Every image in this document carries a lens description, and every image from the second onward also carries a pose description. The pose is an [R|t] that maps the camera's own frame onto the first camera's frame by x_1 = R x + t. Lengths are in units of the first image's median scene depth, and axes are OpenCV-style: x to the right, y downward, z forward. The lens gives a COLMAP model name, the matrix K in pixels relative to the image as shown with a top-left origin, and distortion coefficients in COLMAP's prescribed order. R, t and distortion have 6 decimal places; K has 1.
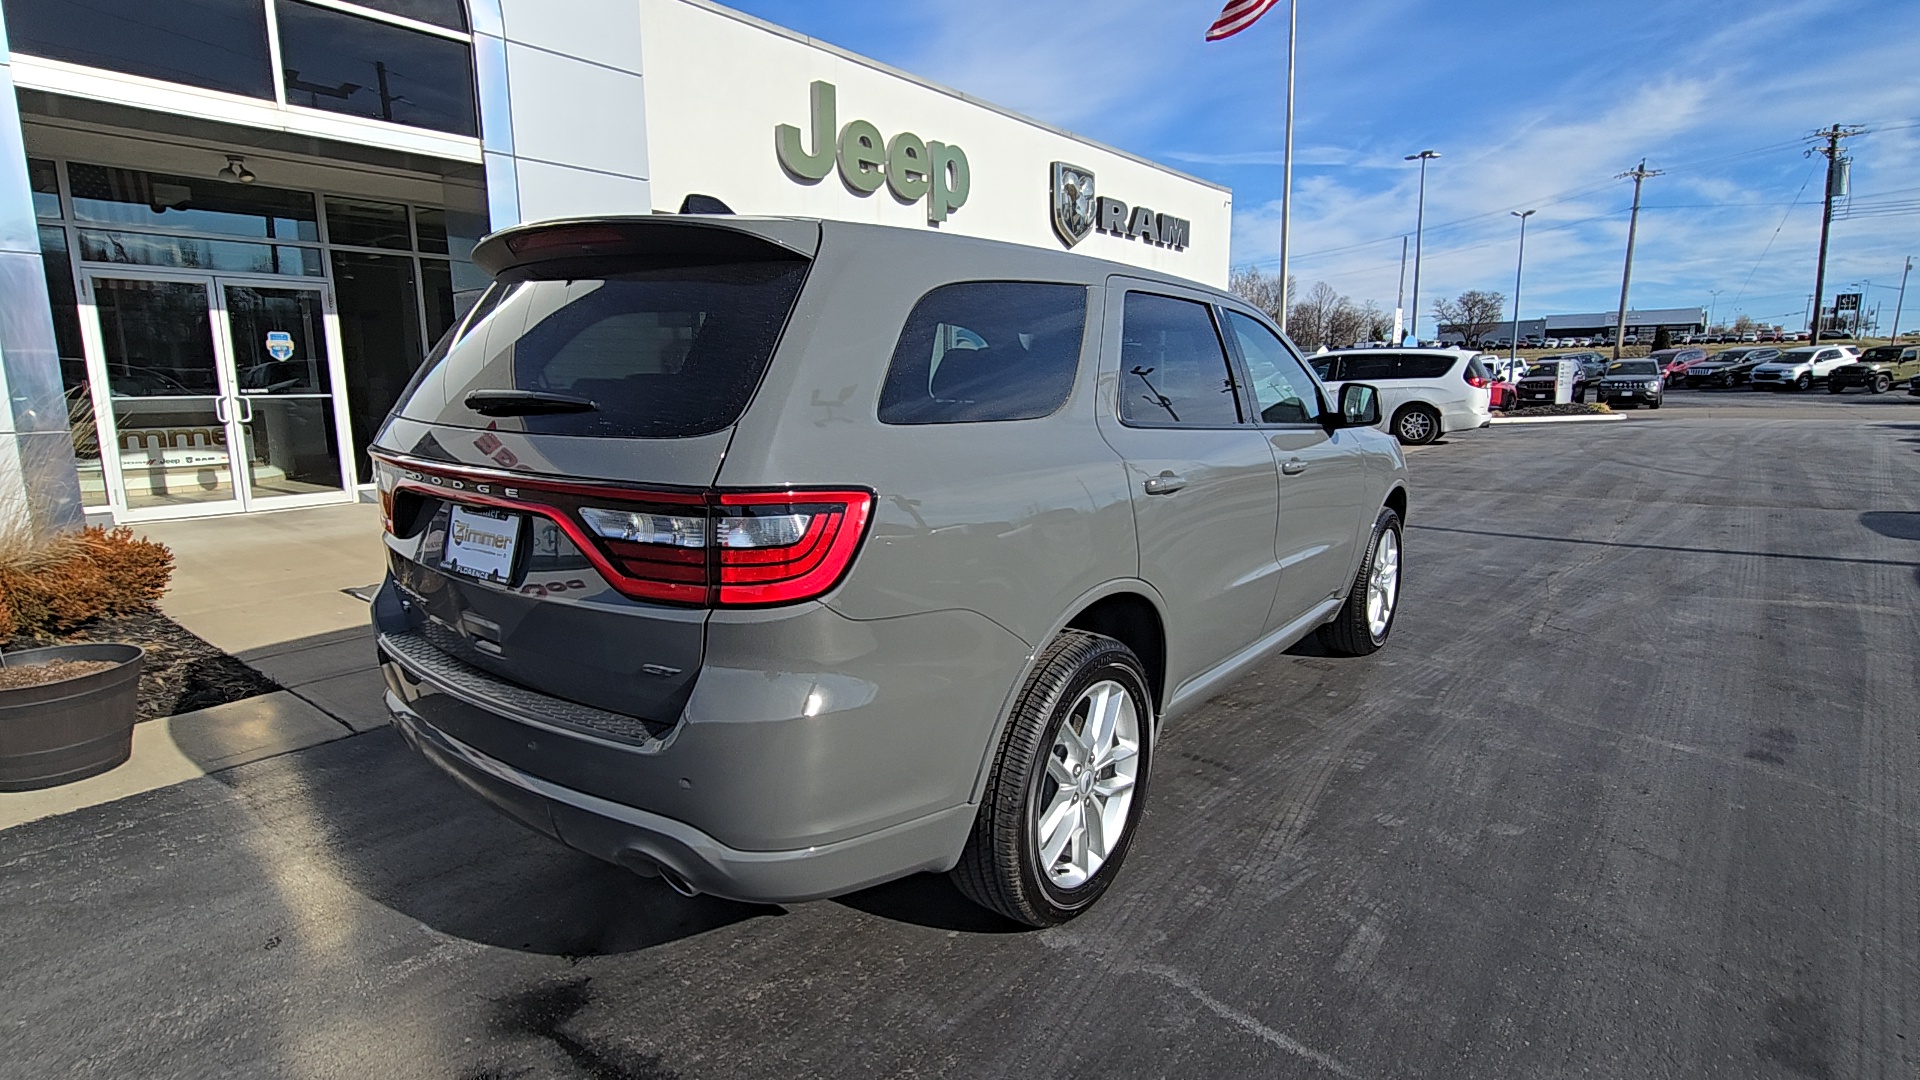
lens RADIAL K [[963.2, 0, 952.6], [0, 963.2, 547.6], [0, 0, 1]] dist [0.000898, -0.001322]
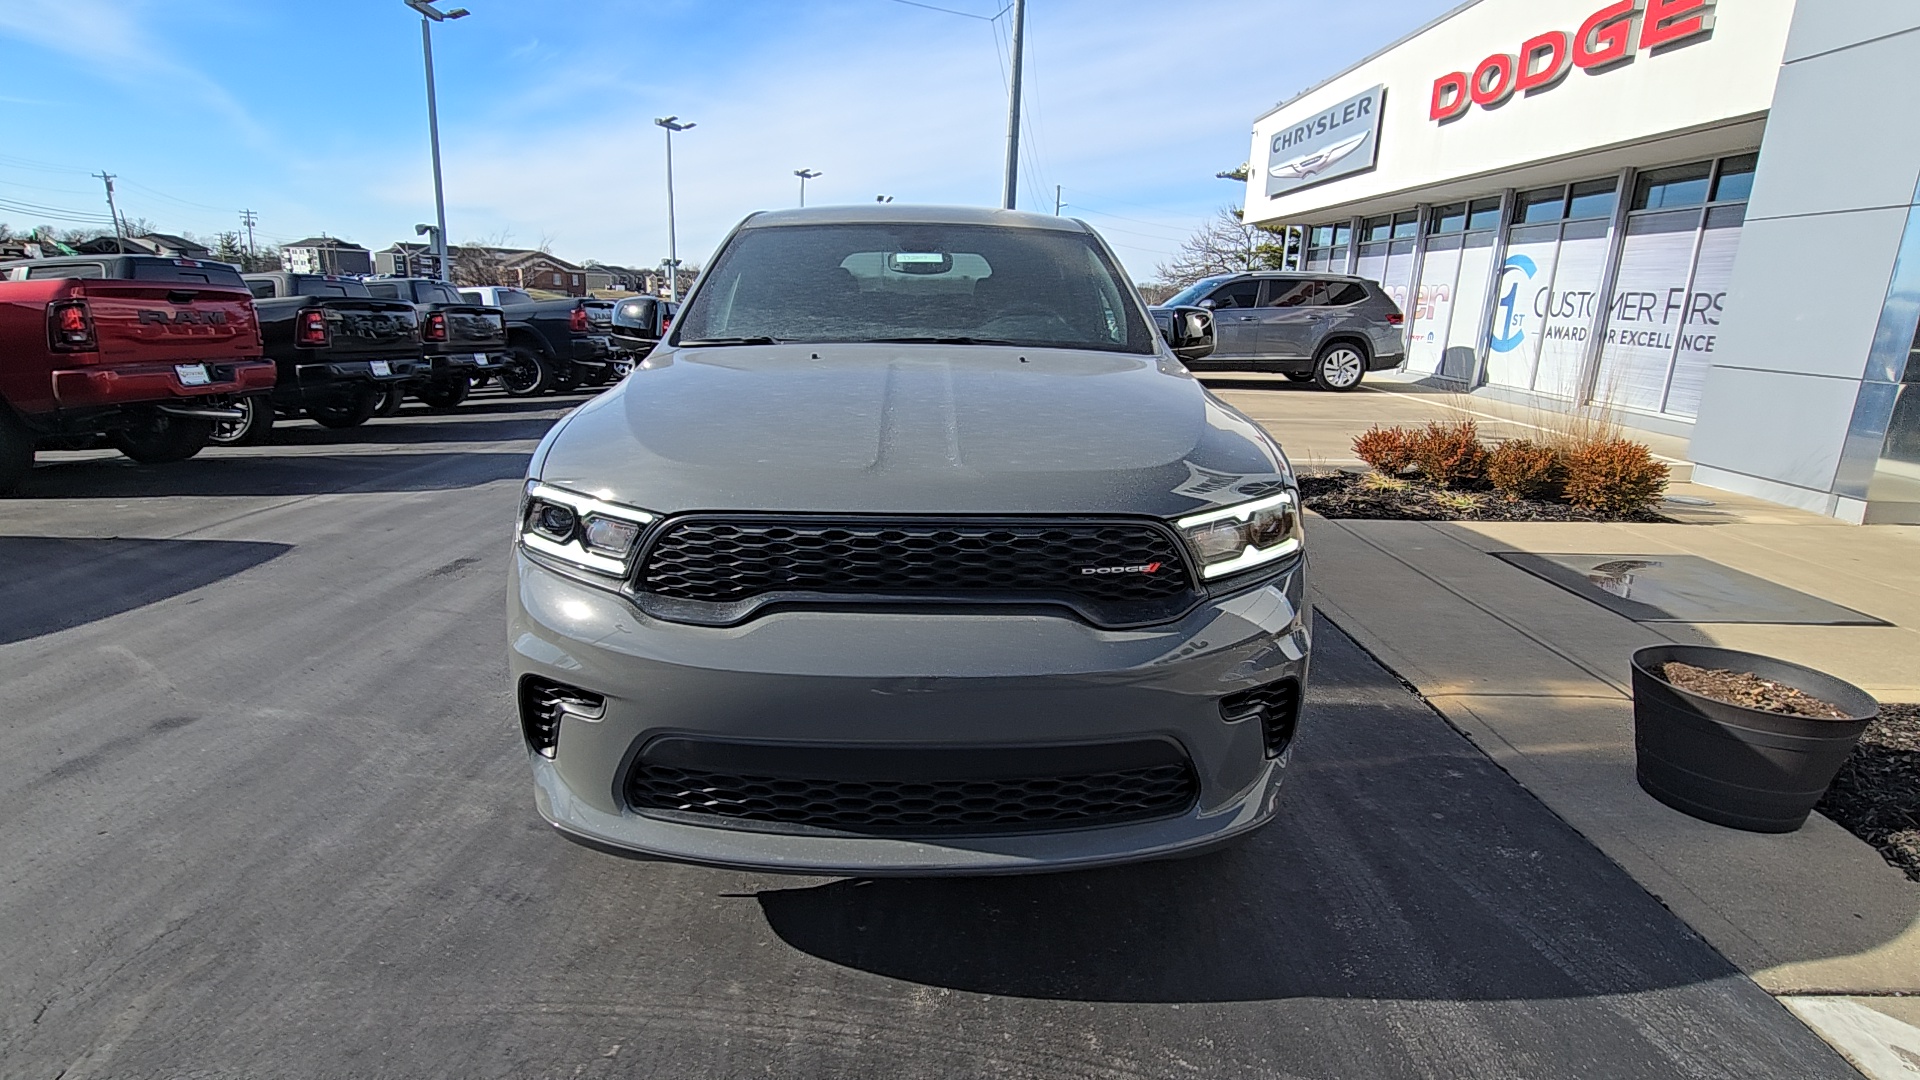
lens RADIAL K [[963.2, 0, 948.6], [0, 963.2, 548.9], [0, 0, 1]] dist [0.000898, -0.001322]
pose [[-0.777812, 0.139299, -0.612866, 0.370726], [-0.142942, 0.910366, 0.388332, -0.165445], [0.612026, 0.389654, -0.688182, 0.898626]]
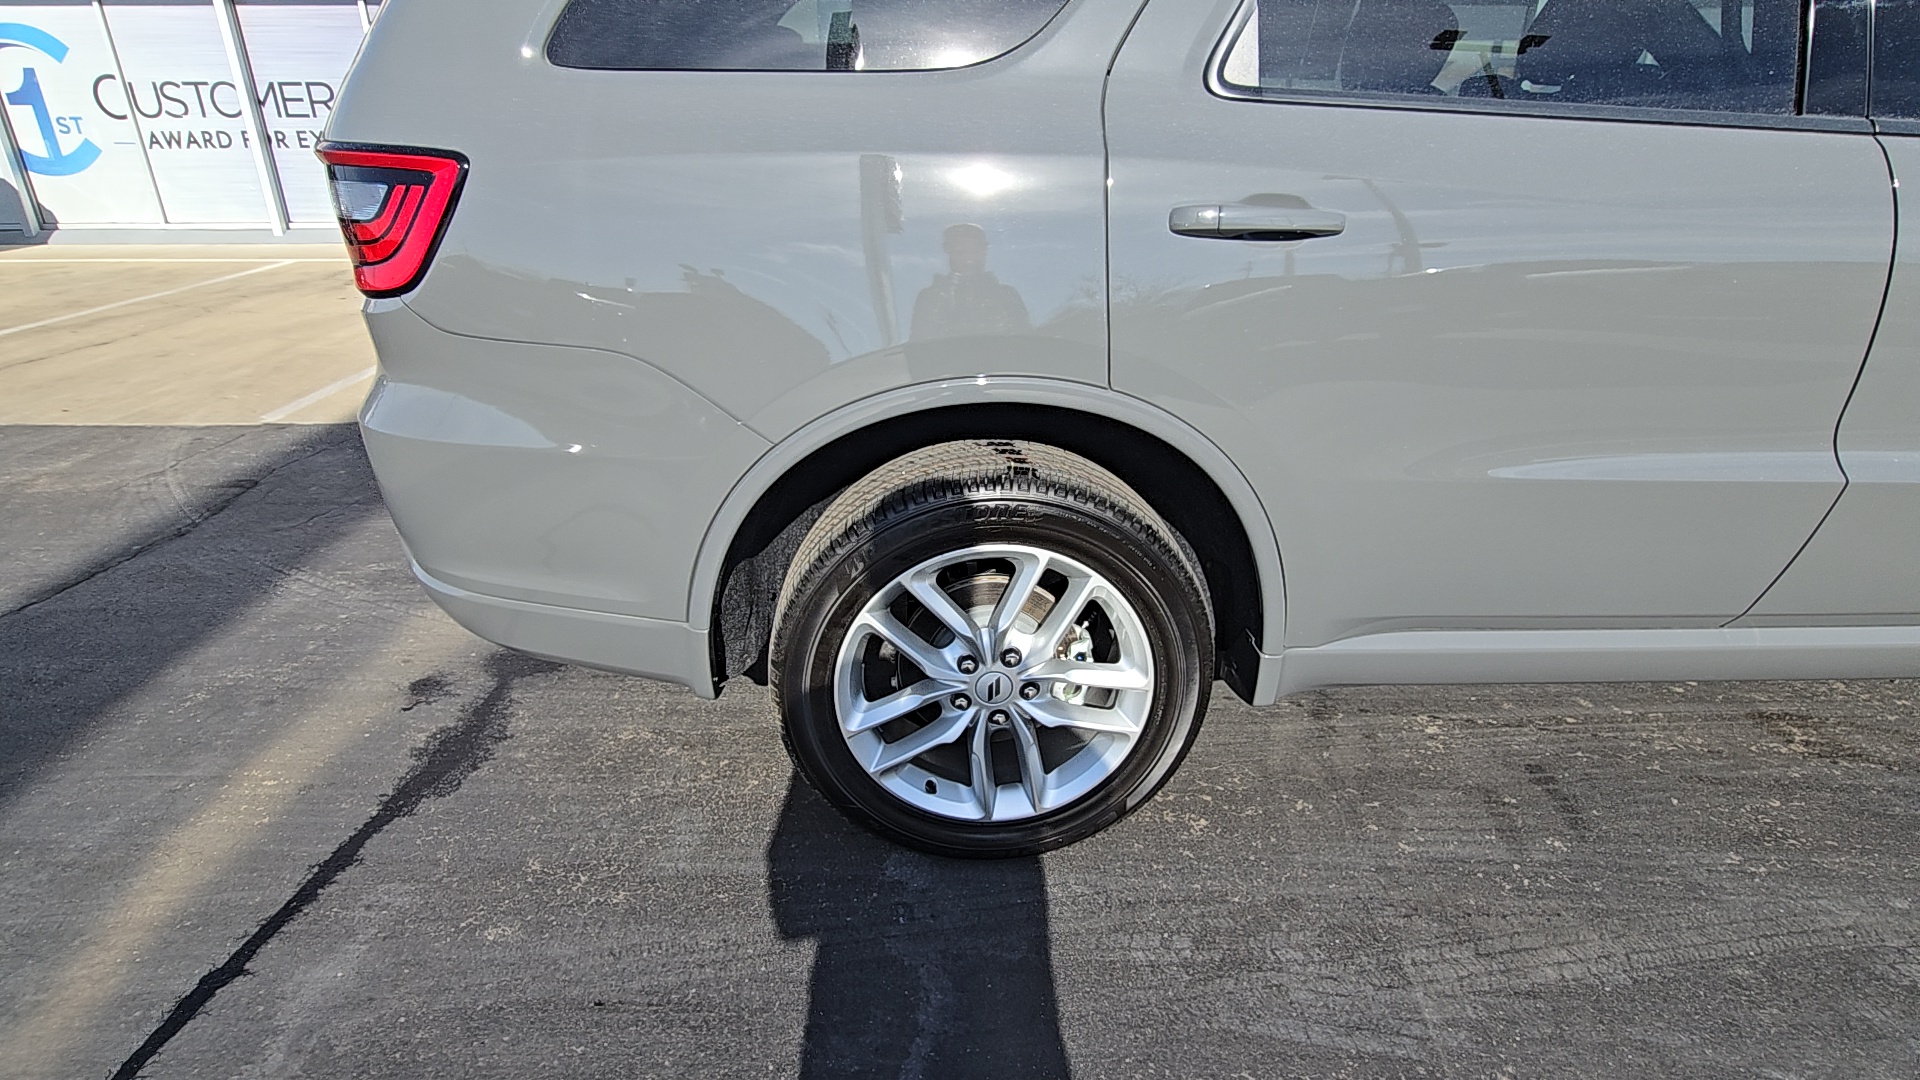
lens RADIAL K [[963.2, 0, 955.6], [0, 963.2, 545.8], [0, 0, 1]] dist [0.000898, -0.001322]
pose [[0.637482, 0.305739, -0.707206, 0.173594], [-0.136150, 0.948152, 0.287178, -0.009600], [0.758340, -0.086785, 0.646056, 0.179580]]
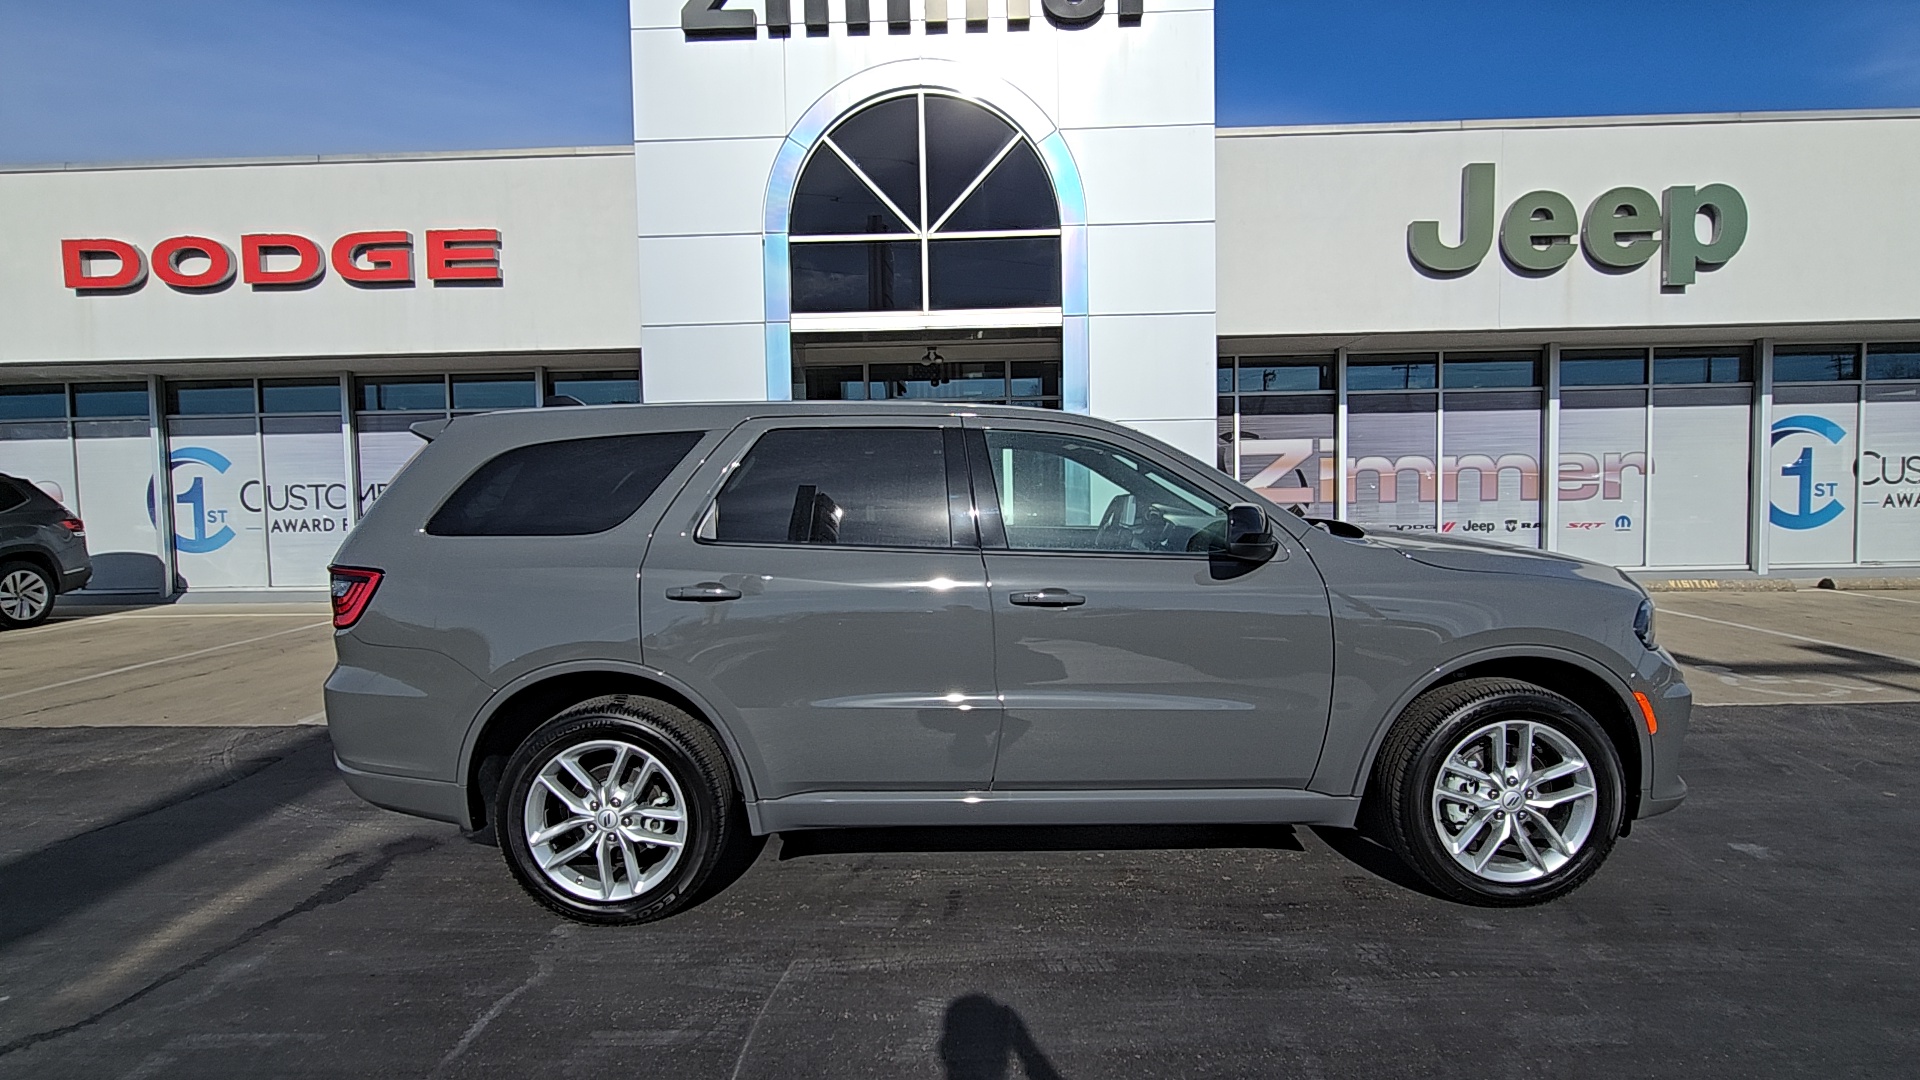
lens RADIAL K [[963.2, 0, 952.3], [0, 963.2, 553.4], [0, 0, 1]] dist [0.000898, -0.001322]
pose [[0.600832, 0.040674, -0.798340, 0.445875], [-0.124062, 0.991348, -0.042862, -0.033838], [0.789689, 0.124797, 0.600680, 0.173888]]
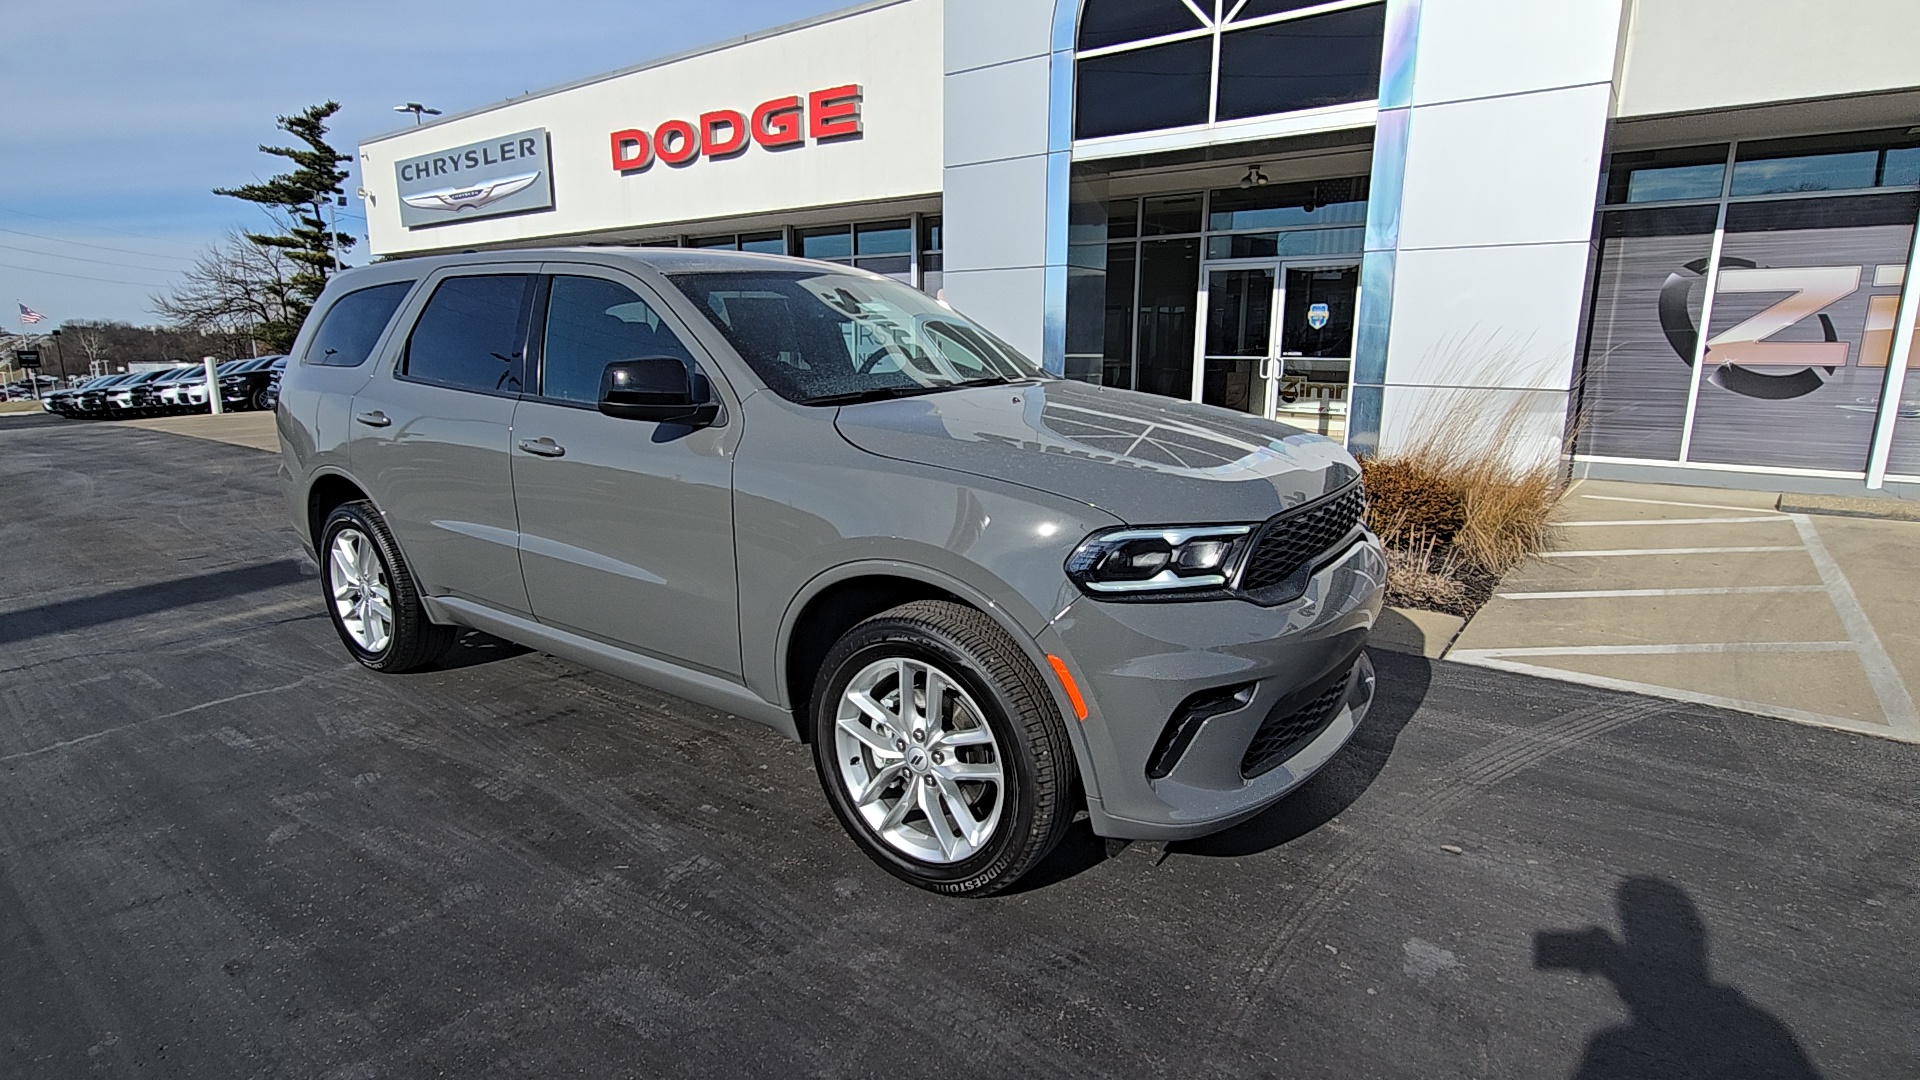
lens RADIAL K [[963.2, 0, 952.0], [0, 963.2, 550.5], [0, 0, 1]] dist [0.000898, -0.001322]
pose [[0.032172, 0.215707, -0.975928, 0.558518], [-0.178444, 0.961985, 0.206743, -0.108606], [0.983424, 0.167497, 0.069441, 0.588434]]
